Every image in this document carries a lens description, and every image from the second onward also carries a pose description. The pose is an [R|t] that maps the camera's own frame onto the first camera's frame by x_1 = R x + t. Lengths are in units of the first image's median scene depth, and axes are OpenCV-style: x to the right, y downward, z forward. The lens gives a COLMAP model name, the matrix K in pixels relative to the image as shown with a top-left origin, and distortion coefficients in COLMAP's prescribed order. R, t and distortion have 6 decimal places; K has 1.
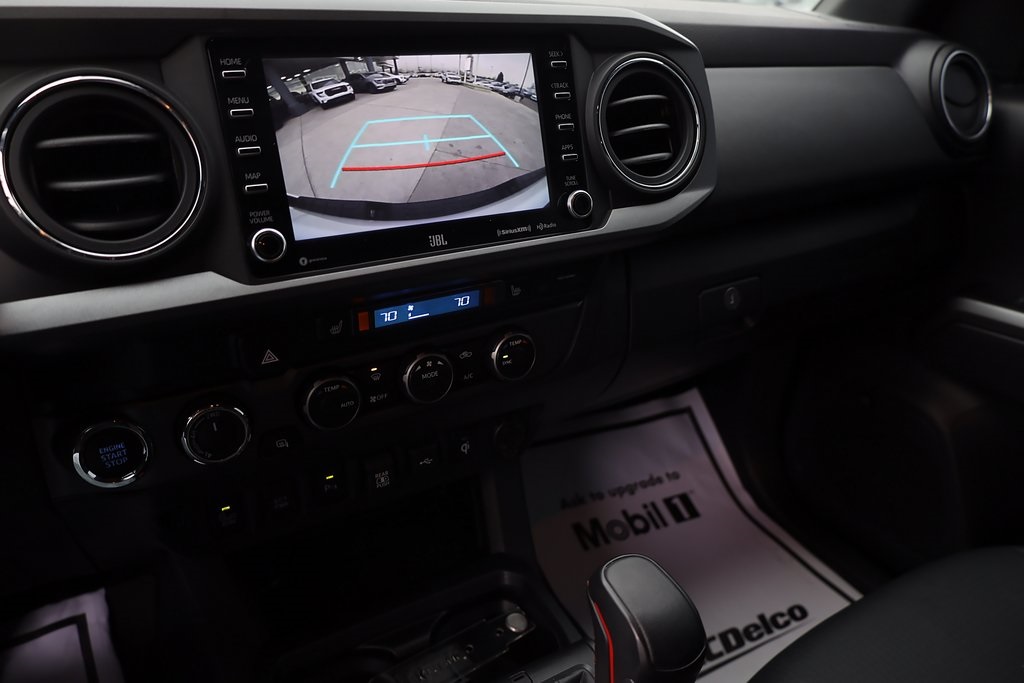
lens RADIAL K [[708.4, 0, 512.0], [0, 708.4, 341.5], [0, 0, 1]] dist [-0.001595, -0.002652]
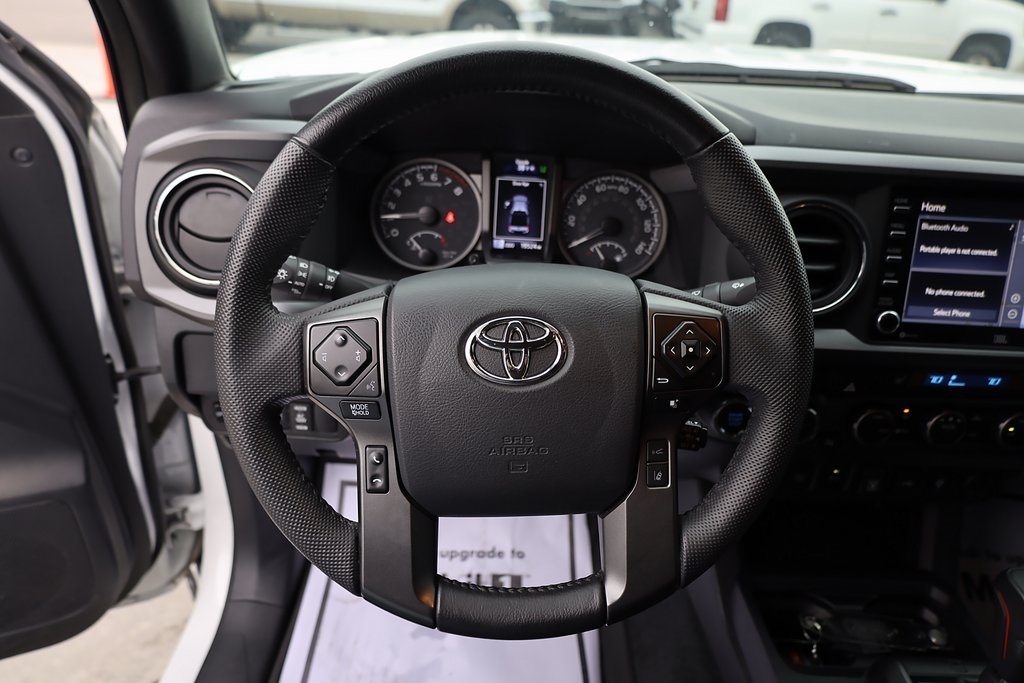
lens RADIAL K [[708.4, 0, 512.0], [0, 708.4, 341.5], [0, 0, 1]] dist [-0.001595, -0.002652]
pose [[0.866267, 0.268464, -0.421317, -0.294689], [-0.248295, 0.963170, 0.103217, -0.039588], [0.433510, 0.015198, 0.901021, -0.536615]]
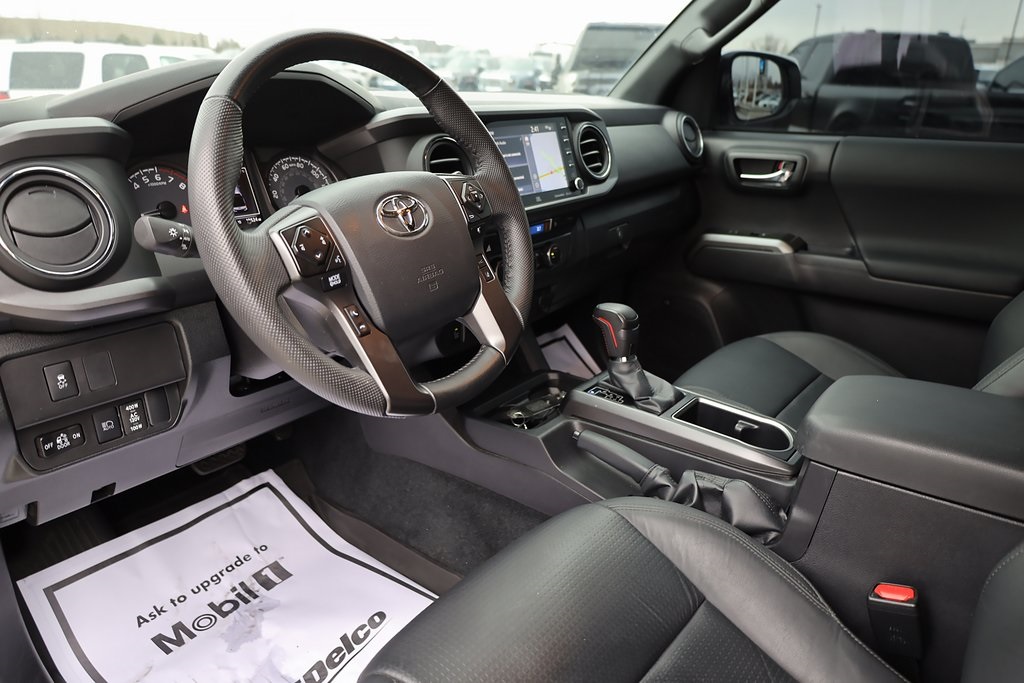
lens RADIAL K [[708.4, 0, 512.0], [0, 708.4, 341.5], [0, 0, 1]] dist [-0.001595, -0.002652]
pose [[0.927140, -0.138196, 0.348301, -0.952150], [0.166452, 0.984657, -0.052394, 0.389487], [-0.335716, 0.106552, 0.935917, -1.031689]]
